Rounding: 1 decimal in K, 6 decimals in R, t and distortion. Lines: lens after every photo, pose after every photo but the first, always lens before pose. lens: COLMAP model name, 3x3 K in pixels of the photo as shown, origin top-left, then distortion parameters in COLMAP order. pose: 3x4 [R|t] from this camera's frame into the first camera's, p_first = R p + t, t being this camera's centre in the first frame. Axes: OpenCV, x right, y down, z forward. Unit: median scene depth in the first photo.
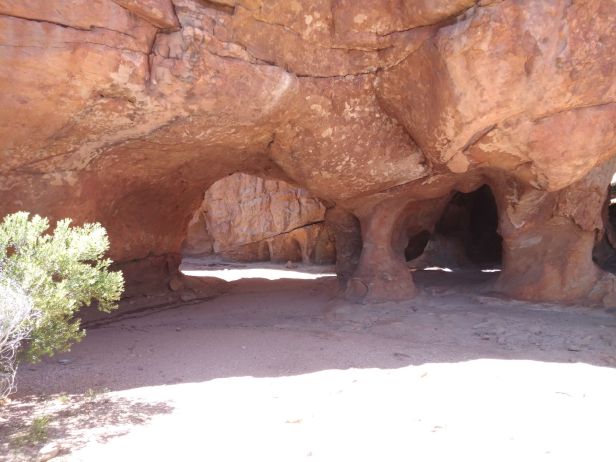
lens RADIAL K [[451.3, 0, 308.0], [0, 451.3, 231.0], [0, 0, 1]] dist [0.047388, -0.073138]
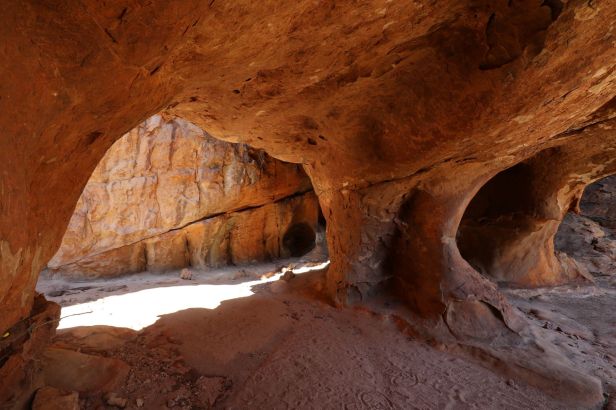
lens RADIAL K [[307.1, 0, 308.0], [0, 307.1, 205.0], [0, 0, 1]] dist [-0.020977, -0.000024]
pose [[0.782172, 0.014675, 0.622890, -0.297003], [0.030606, 0.997611, -0.061936, 0.003188], [-0.622311, 0.067508, 0.779854, 0.773590]]
